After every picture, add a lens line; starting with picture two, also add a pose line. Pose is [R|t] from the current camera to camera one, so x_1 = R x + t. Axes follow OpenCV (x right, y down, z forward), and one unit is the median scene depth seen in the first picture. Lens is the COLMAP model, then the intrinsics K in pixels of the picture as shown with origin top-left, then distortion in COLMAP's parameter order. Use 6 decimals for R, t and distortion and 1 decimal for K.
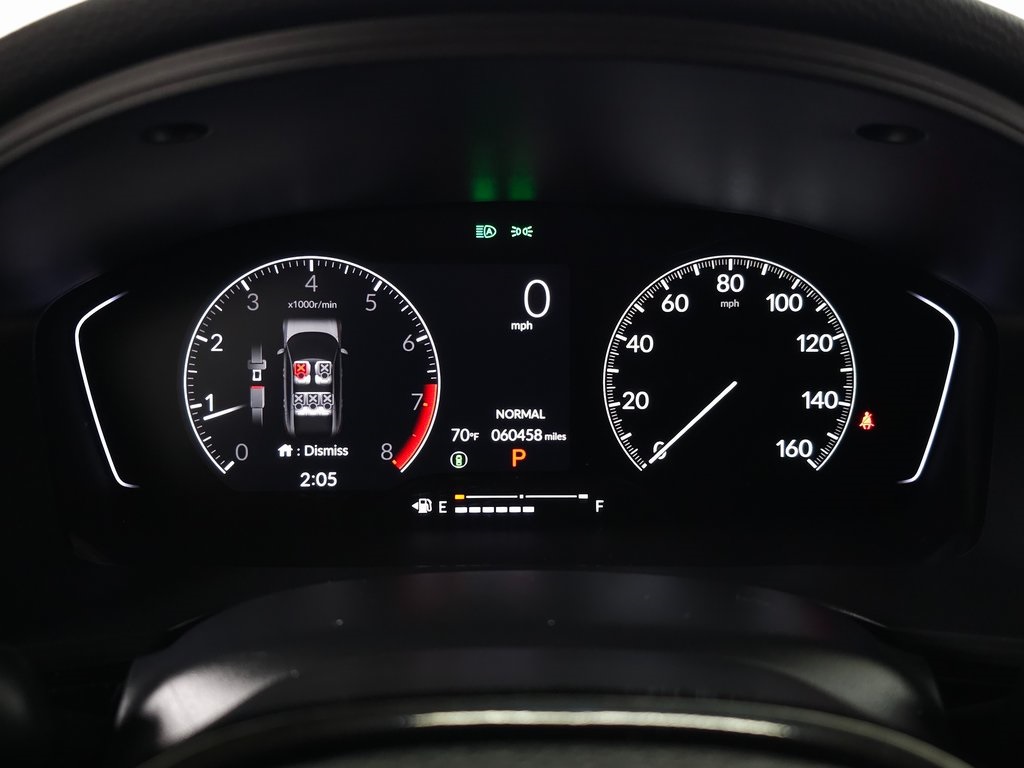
lens RADIAL K [[689.5, 0, 519.9], [0, 689.5, 379.1], [0, 0, 1]] dist [0.047177, -0.048654]
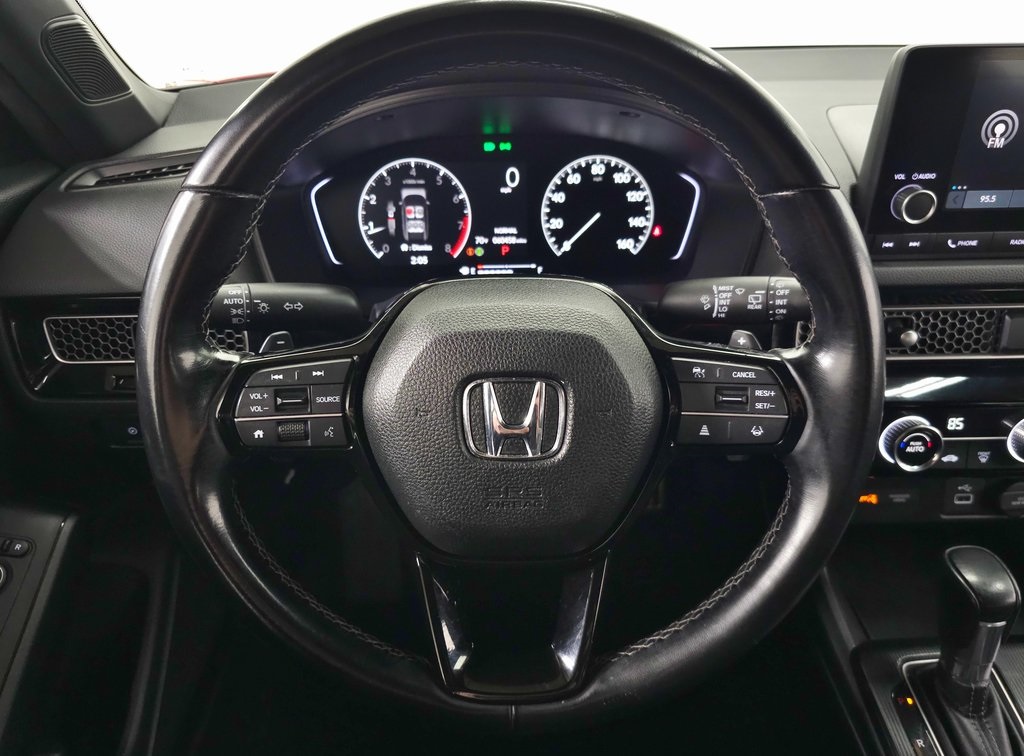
lens RADIAL K [[721.5, 0, 508.2], [0, 721.5, 387.9], [0, 0, 1]] dist [0.019170, -0.024476]
pose [[0.999897, -0.010605, -0.009717, 0.026618], [0.012310, 0.980384, 0.196712, 0.092713], [0.007440, -0.196811, 0.980413, -1.452091]]
